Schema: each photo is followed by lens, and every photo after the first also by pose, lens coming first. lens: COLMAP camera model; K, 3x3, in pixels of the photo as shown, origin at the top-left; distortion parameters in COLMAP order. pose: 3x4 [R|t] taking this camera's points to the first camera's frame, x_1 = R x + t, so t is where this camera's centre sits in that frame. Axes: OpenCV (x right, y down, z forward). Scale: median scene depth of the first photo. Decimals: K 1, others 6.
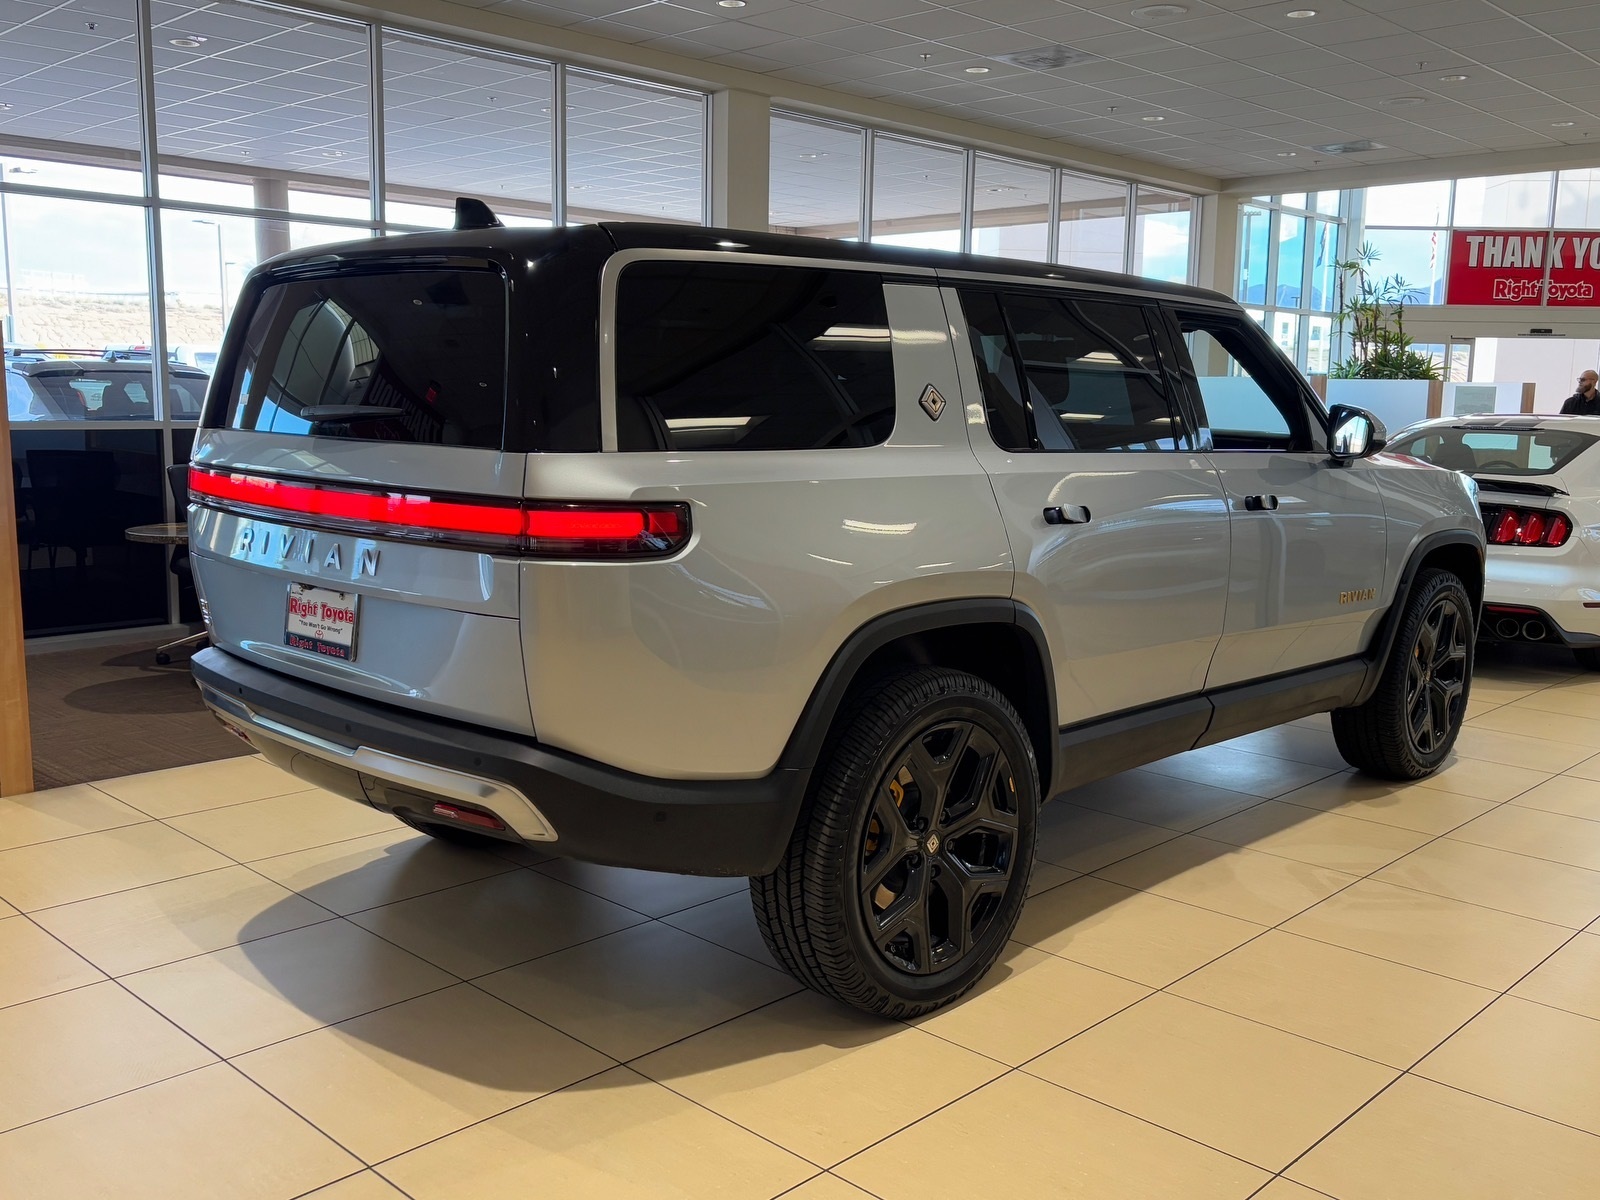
lens RADIAL K [[1452.6, 0, 811.3], [0, 1452.6, 598.1], [0, 0, 1]] dist [0.030244, 0.000000]
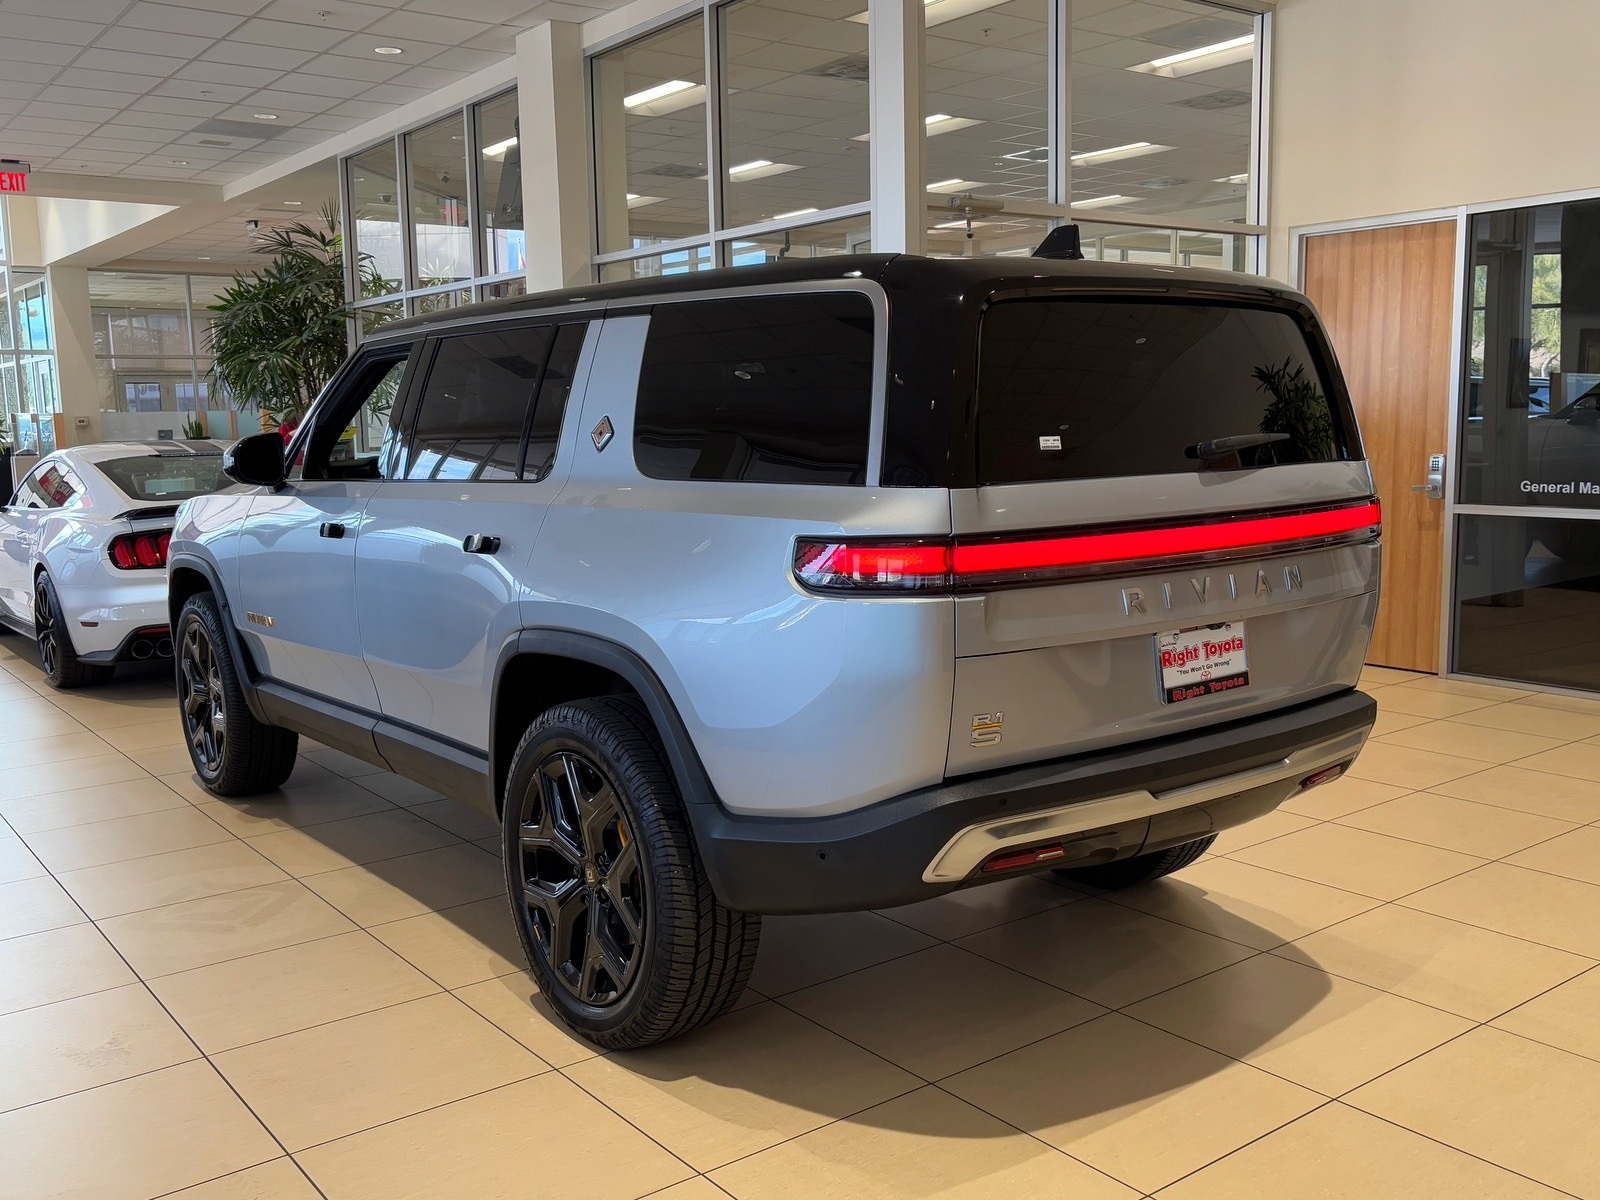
lens RADIAL K [[1452.6, 0, 808.1], [0, 1452.6, 602.7], [0, 0, 1]] dist [0.030244, 0.000000]
pose [[0.139566, -0.155999, 0.977847, -1.301951], [0.153610, 0.978969, 0.134253, -0.190527], [-0.978225, 0.131470, 0.160594, 1.095628]]
